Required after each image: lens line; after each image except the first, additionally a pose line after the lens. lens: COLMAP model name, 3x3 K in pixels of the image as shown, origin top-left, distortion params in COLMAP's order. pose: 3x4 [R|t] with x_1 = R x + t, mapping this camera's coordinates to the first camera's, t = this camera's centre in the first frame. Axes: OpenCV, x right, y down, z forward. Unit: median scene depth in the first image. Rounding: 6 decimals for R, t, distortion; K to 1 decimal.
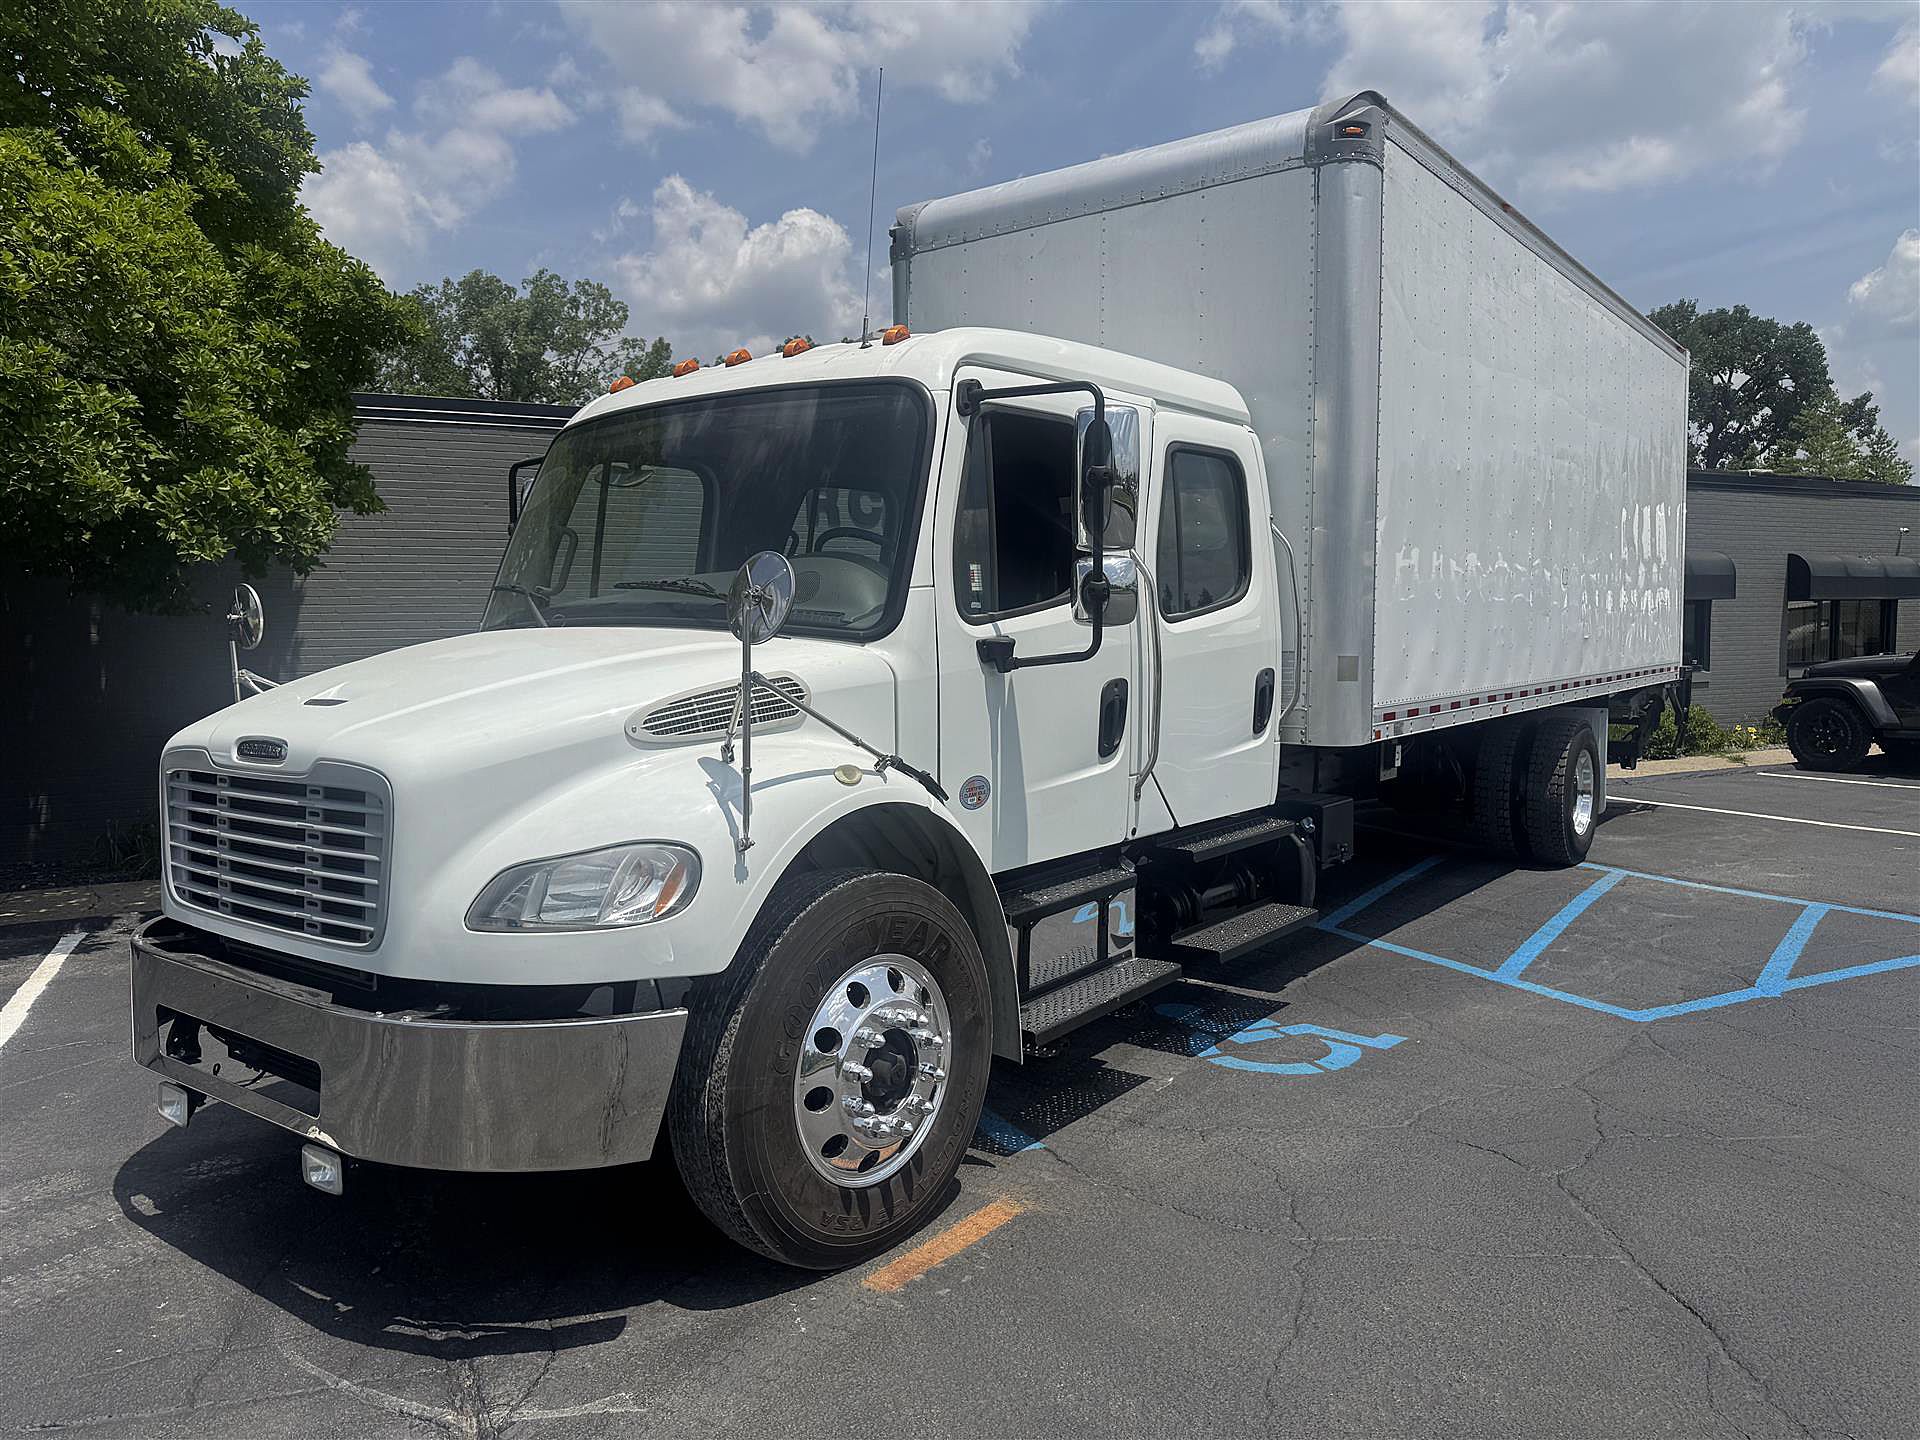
lens RADIAL K [[1362.1, 0, 965.5], [0, 1362.1, 713.2], [0, 0, 1]] dist [0.067752, -0.079748]
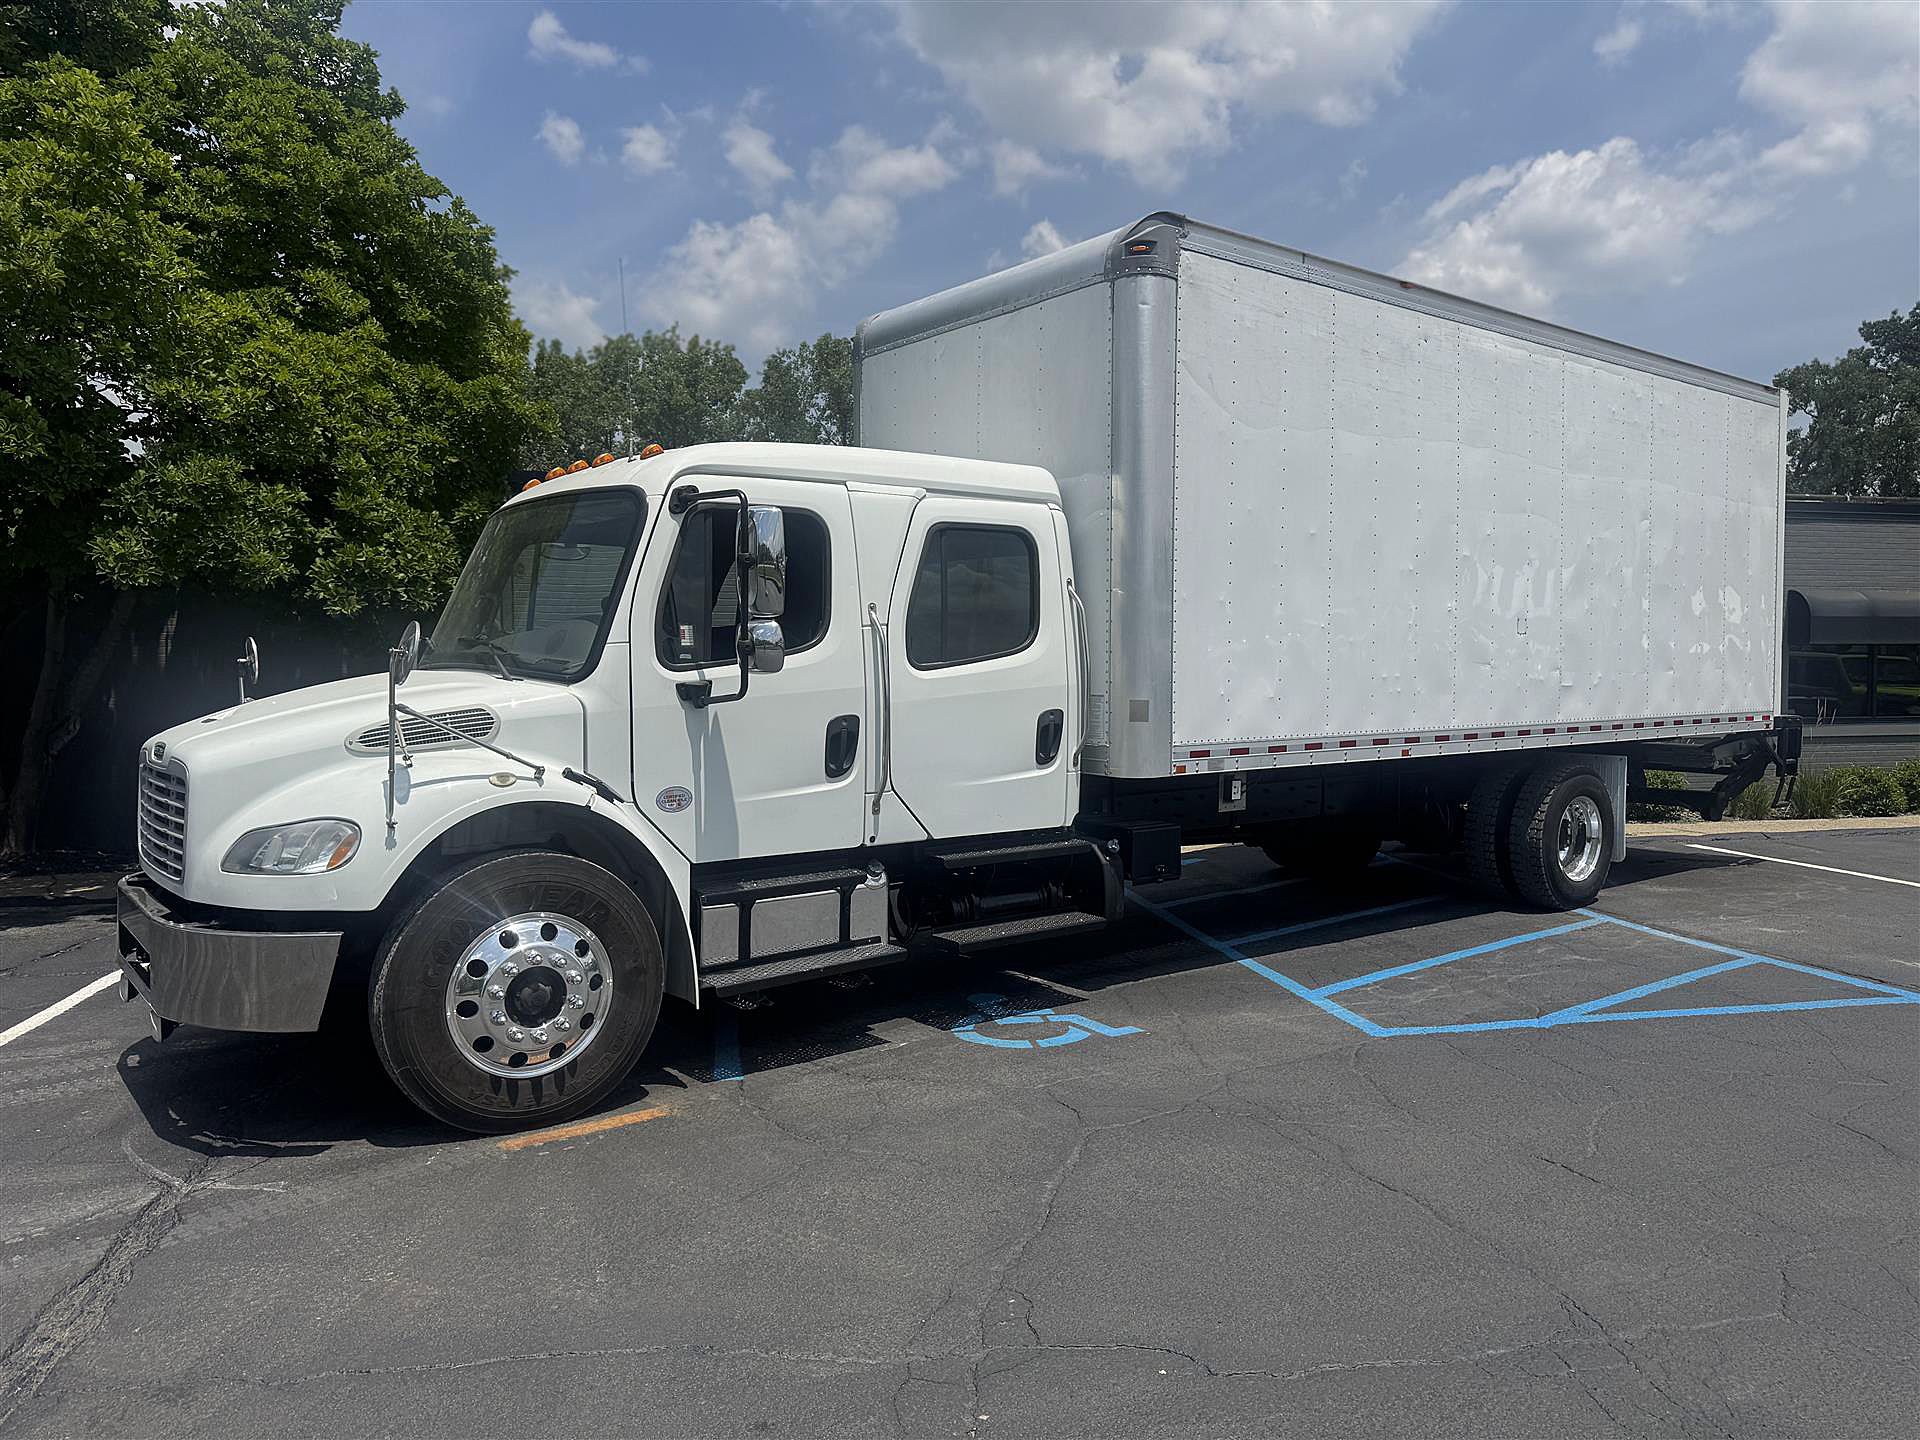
lens RADIAL K [[1362.1, 0, 965.5], [0, 1362.1, 713.2], [0, 0, 1]] dist [0.067752, -0.079748]
pose [[0.967246, 0.017419, -0.253242, 0.587413], [-0.023759, 0.999476, -0.021998, -0.002396], [0.252726, 0.027294, 0.967153, -0.196406]]
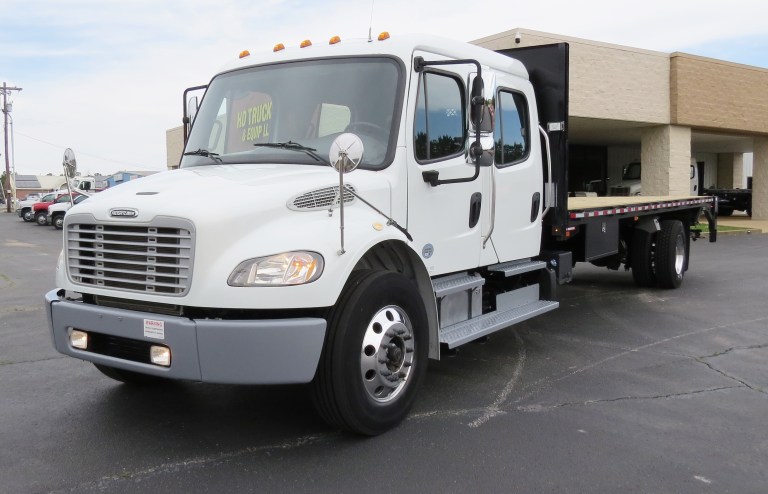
lens RADIAL K [[766.3, 0, 385.6], [0, 766.3, 227.5], [0, 0, 1]] dist [-0.001000, 0.000714]
pose [[0.997674, 0.010678, 0.067327, -0.130600], [-0.010204, 0.999921, -0.007372, 0.046125], [-0.067401, 0.006668, 0.997704, -0.246250]]
